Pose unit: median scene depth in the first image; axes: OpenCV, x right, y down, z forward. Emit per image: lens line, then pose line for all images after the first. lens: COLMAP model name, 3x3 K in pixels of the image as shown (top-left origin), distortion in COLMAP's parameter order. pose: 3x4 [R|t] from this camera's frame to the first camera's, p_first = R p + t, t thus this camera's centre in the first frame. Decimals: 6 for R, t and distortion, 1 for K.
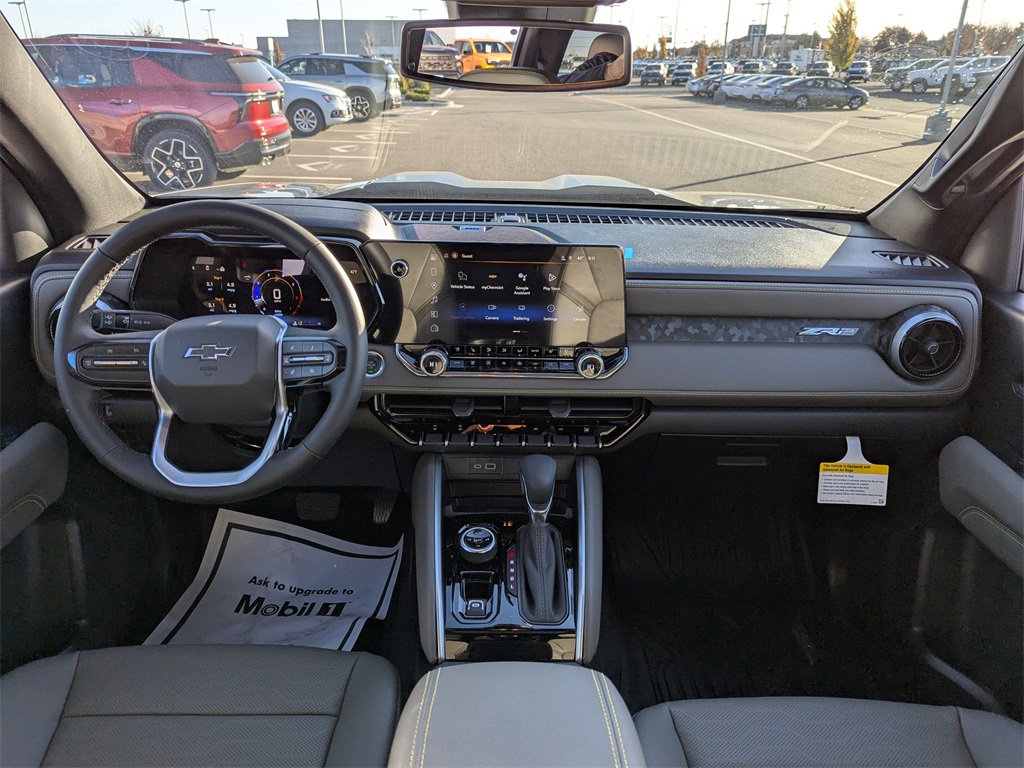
lens RADIAL K [[741.8, 0, 512.0], [0, 741.8, 384.0], [0, 0, 1]] dist [0.048856, -0.041359]
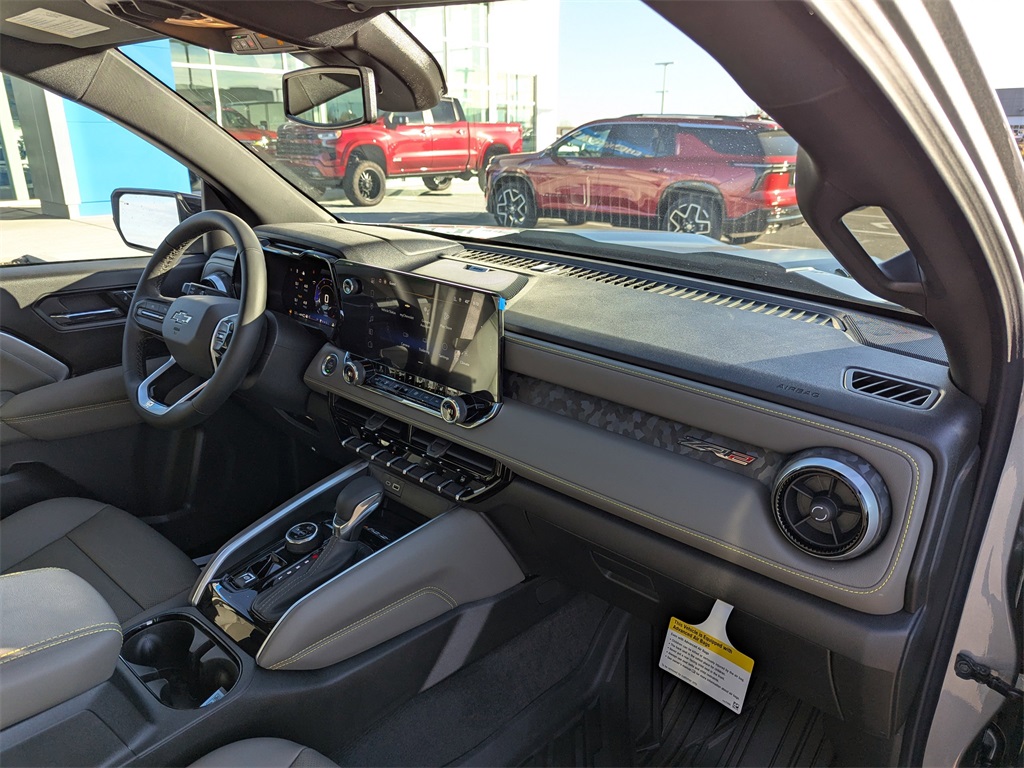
lens RADIAL K [[741.8, 0, 512.0], [0, 741.8, 384.0], [0, 0, 1]] dist [0.048856, -0.041359]
pose [[0.723794, 0.217414, -0.654869, 0.132290], [-0.275594, 0.961165, 0.014502, -0.015638], [0.632590, 0.169982, 0.755604, 0.050889]]
